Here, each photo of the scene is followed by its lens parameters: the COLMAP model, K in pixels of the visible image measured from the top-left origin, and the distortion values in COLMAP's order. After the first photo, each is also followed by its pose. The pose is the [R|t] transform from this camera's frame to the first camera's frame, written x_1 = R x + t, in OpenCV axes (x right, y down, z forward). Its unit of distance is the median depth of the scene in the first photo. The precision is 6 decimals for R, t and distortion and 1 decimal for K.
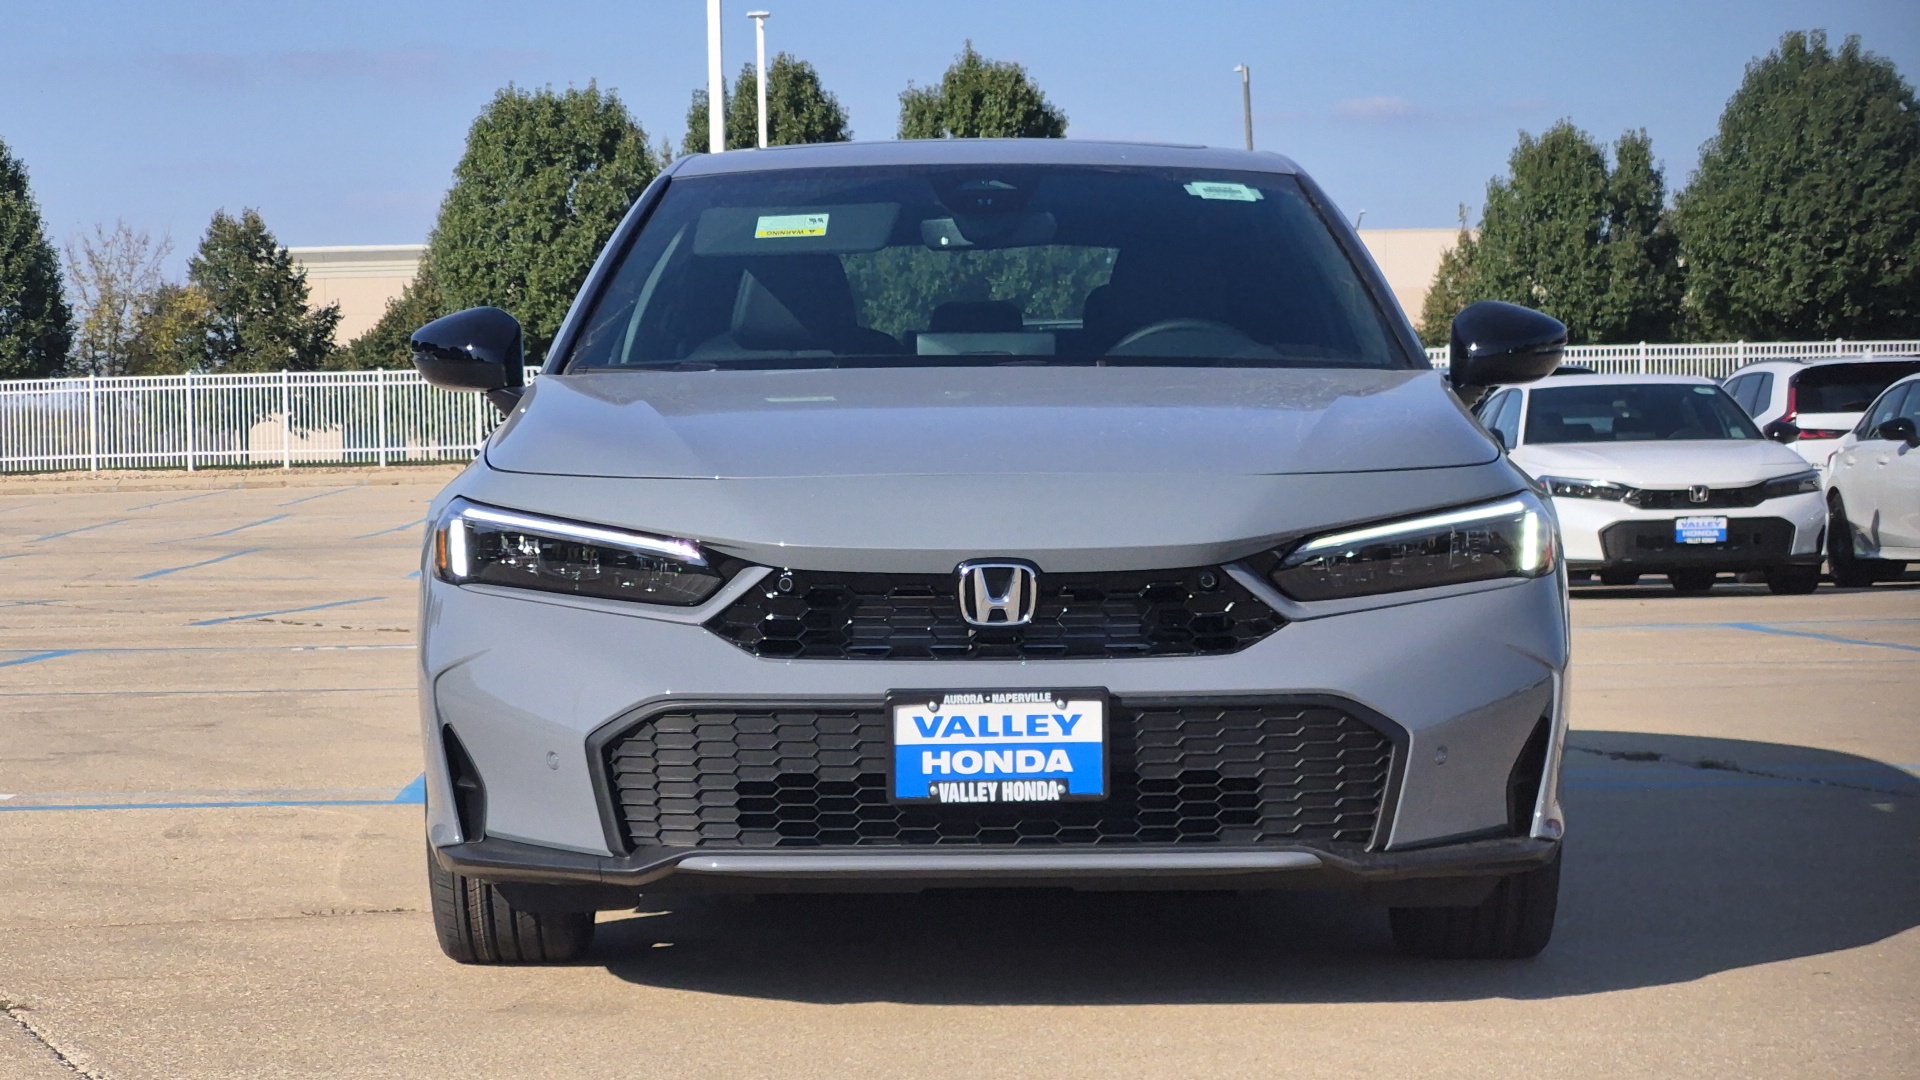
lens RADIAL K [[4408.2, 0, 937.3], [0, 4408.2, 636.2], [0, 0, 1]] dist [-0.019723, 0.000000]
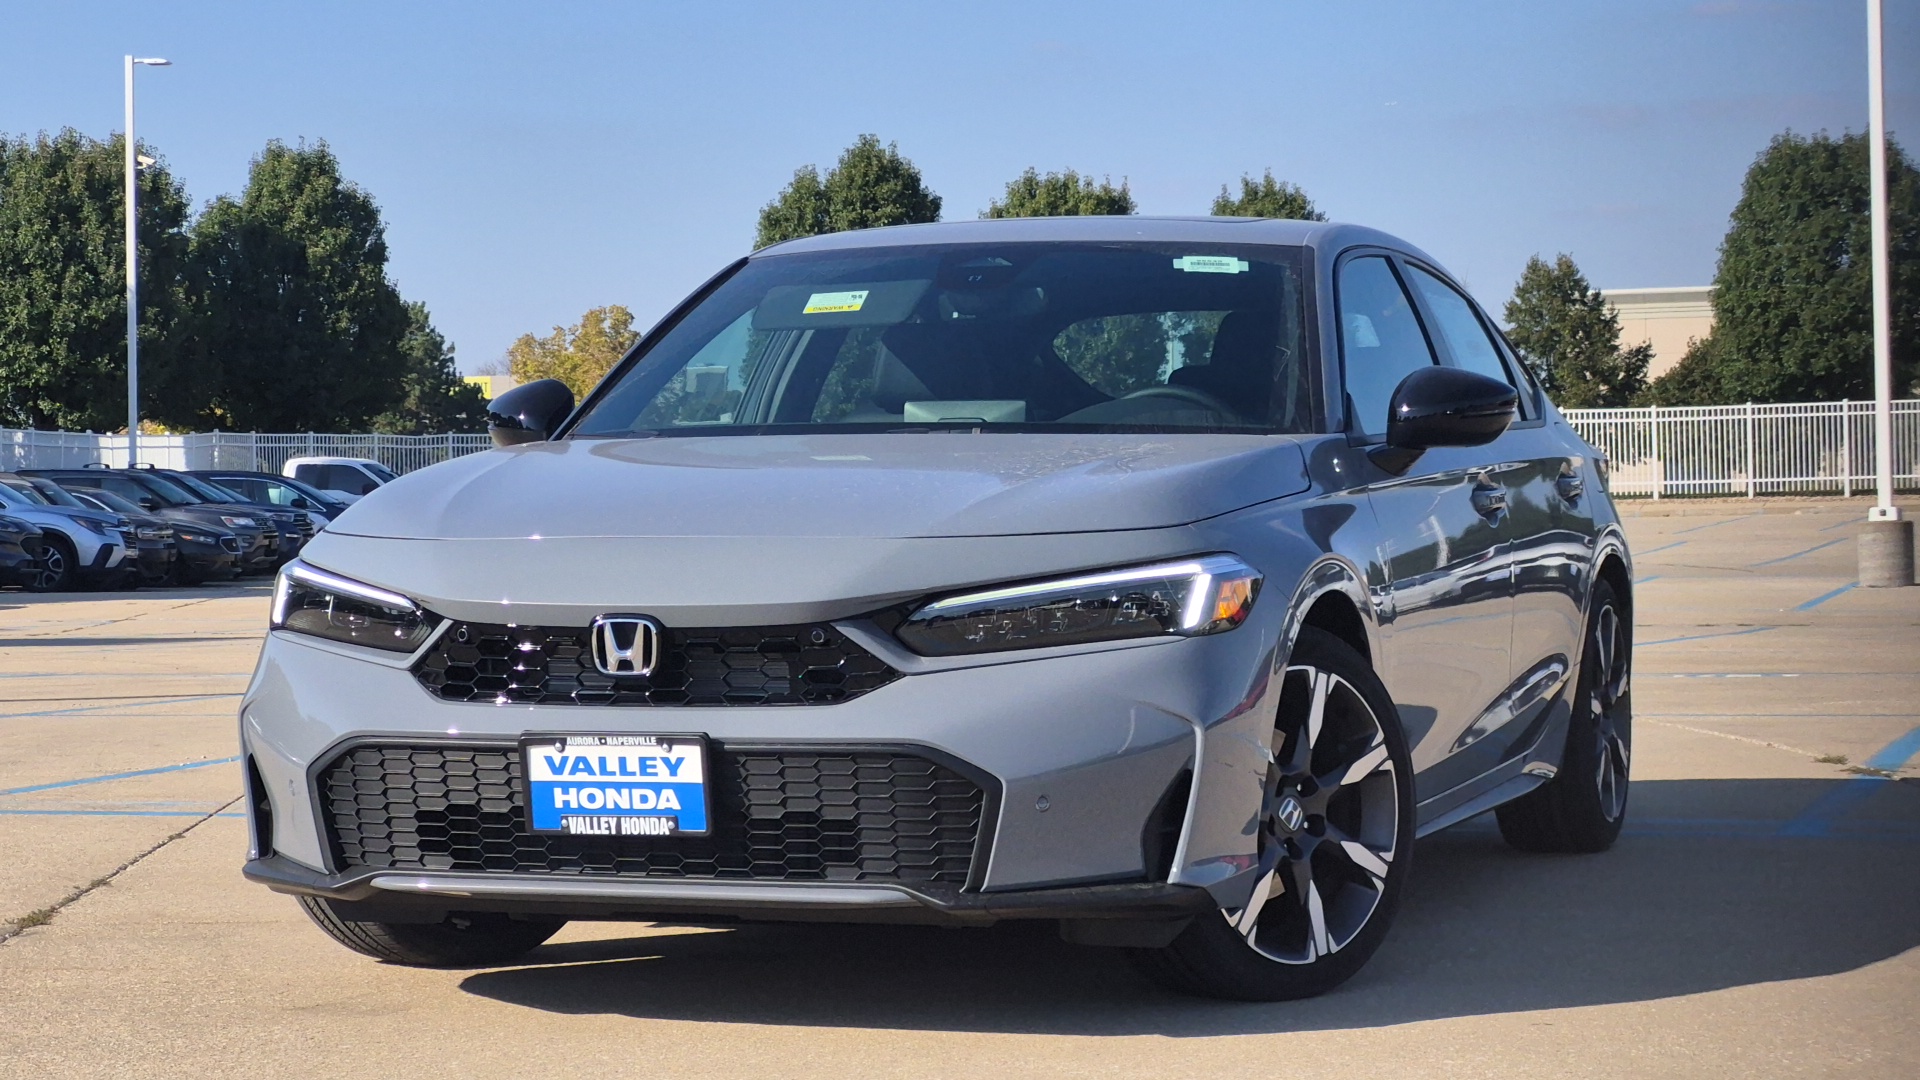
lens RADIAL K [[4211.6, 0, 950.9], [0, 4211.6, 546.2], [0, 0, 1]] dist [-0.020390, 0.000000]
pose [[0.945524, 0.005884, -0.325499, 0.412521], [-0.014492, 0.999606, -0.024027, -0.009922], [0.325230, 0.027435, 0.945237, 0.031812]]
